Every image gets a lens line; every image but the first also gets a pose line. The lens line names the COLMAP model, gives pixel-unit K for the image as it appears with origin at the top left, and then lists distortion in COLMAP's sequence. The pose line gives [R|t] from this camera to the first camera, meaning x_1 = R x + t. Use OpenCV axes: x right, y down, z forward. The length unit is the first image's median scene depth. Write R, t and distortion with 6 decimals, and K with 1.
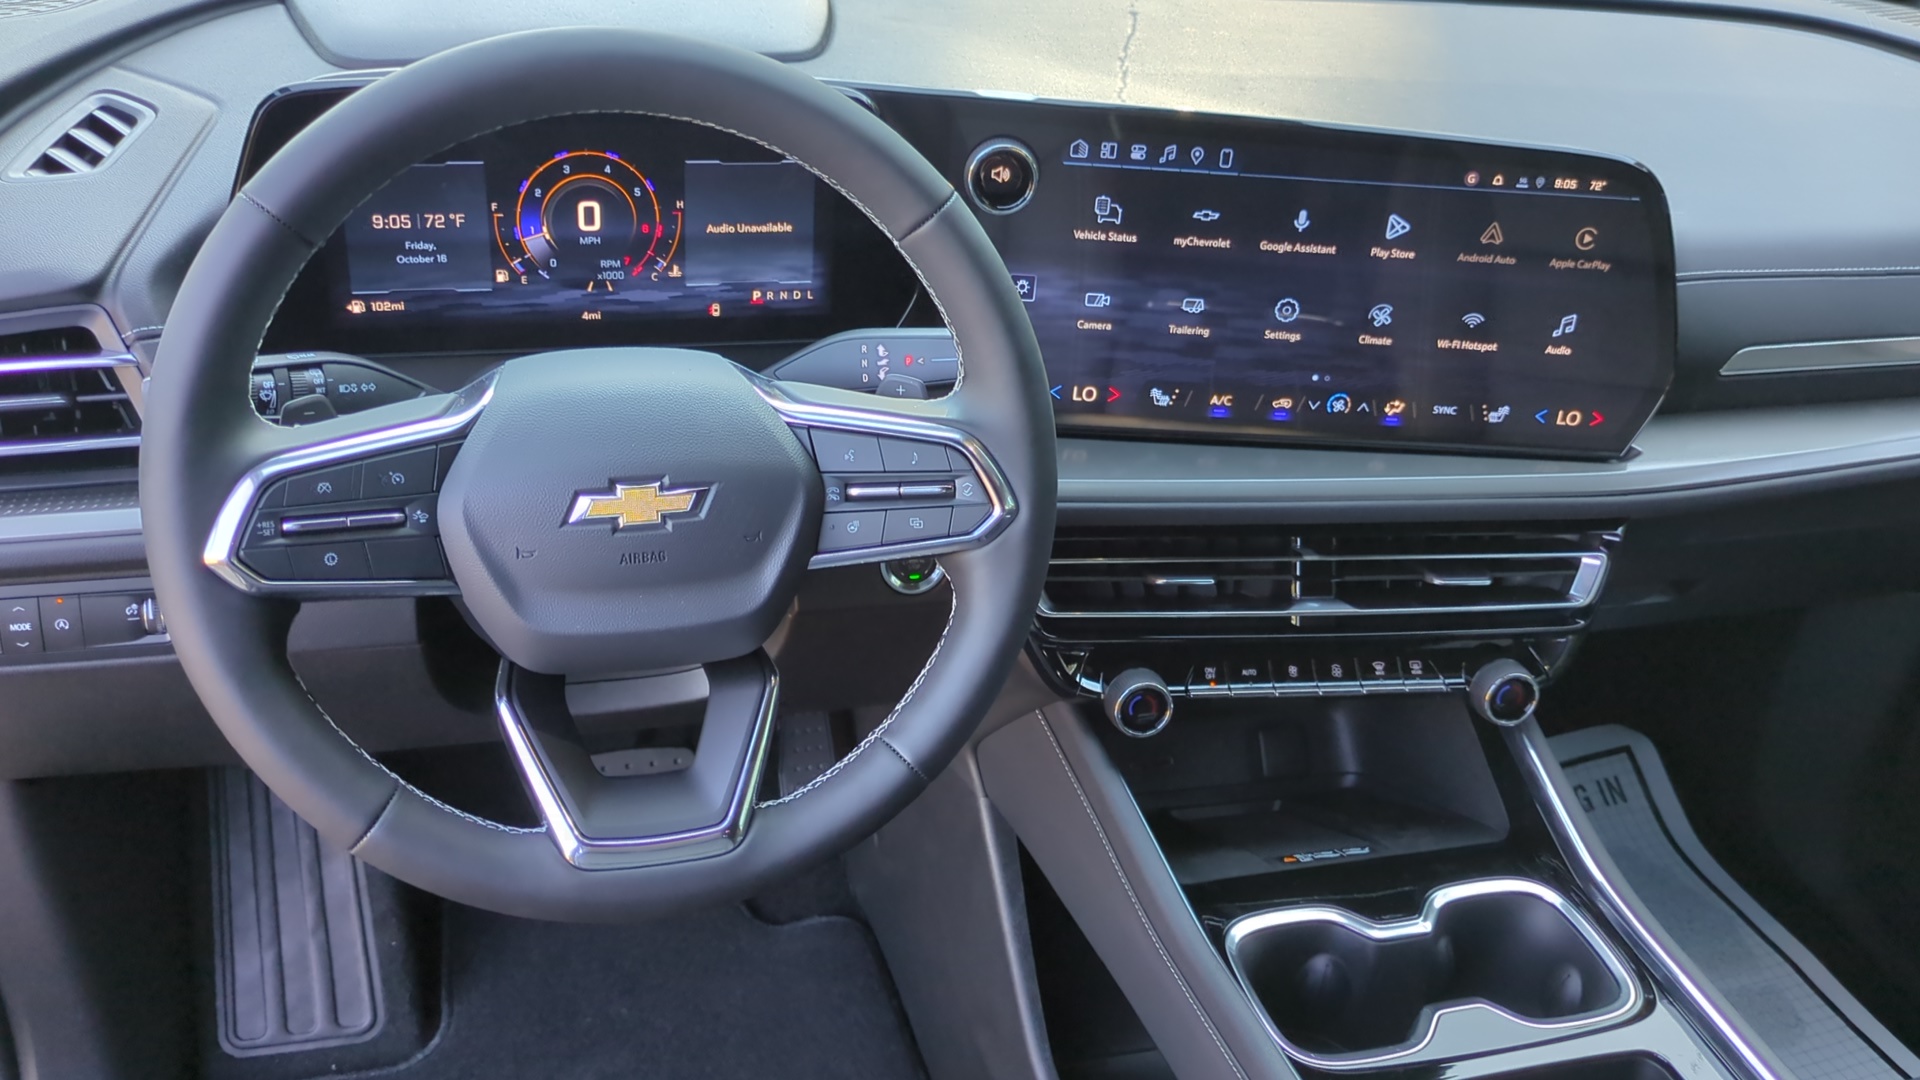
lens RADIAL K [[1463.3, 0, 959.6], [0, 1463.3, 568.6], [0, 0, 1]] dist [0.031793, -0.002551]
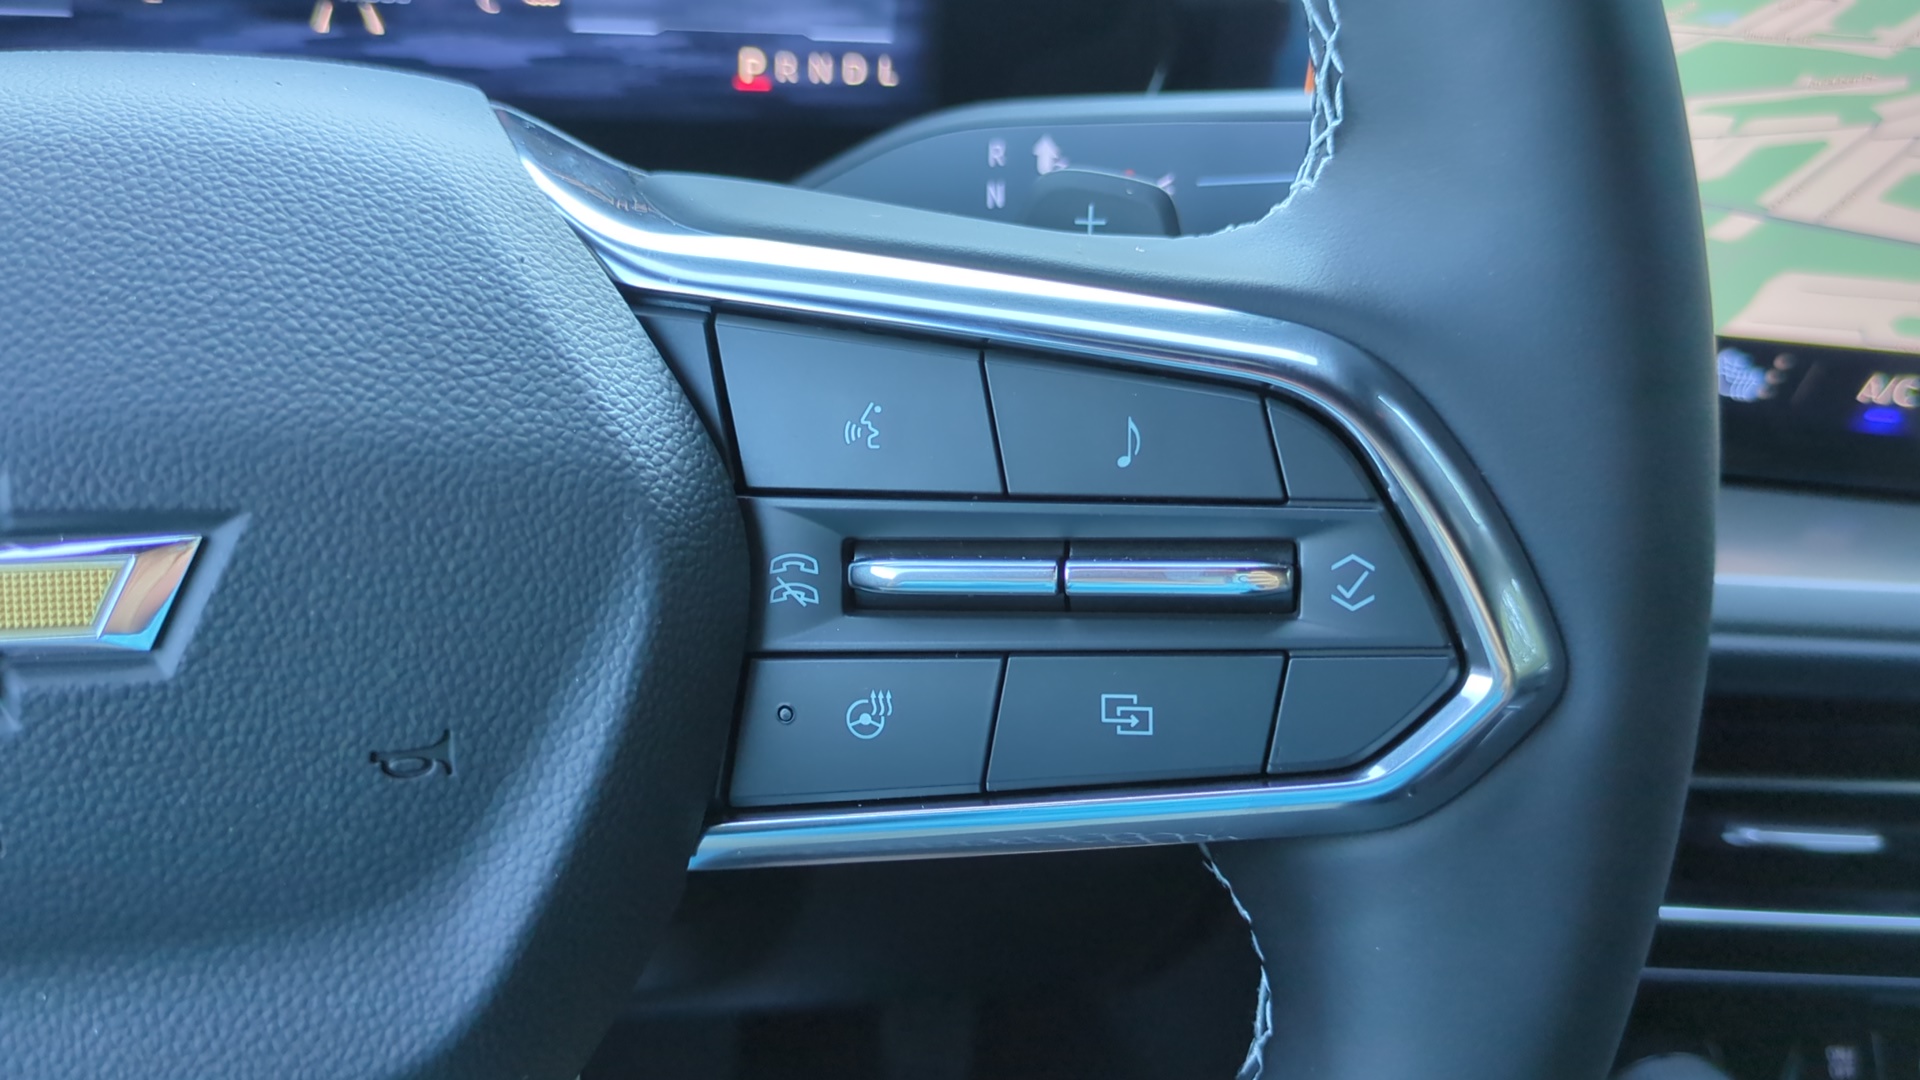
lens RADIAL K [[1637.3, 0, 958.0], [0, 1637.3, 527.9], [0, 0, 1]] dist [0.044482, -0.057851]
pose [[0.988673, 0.035830, -0.145746, -0.010213], [-0.047344, 0.995959, -0.076321, -0.021880], [0.142422, 0.082356, 0.986374, 0.400553]]
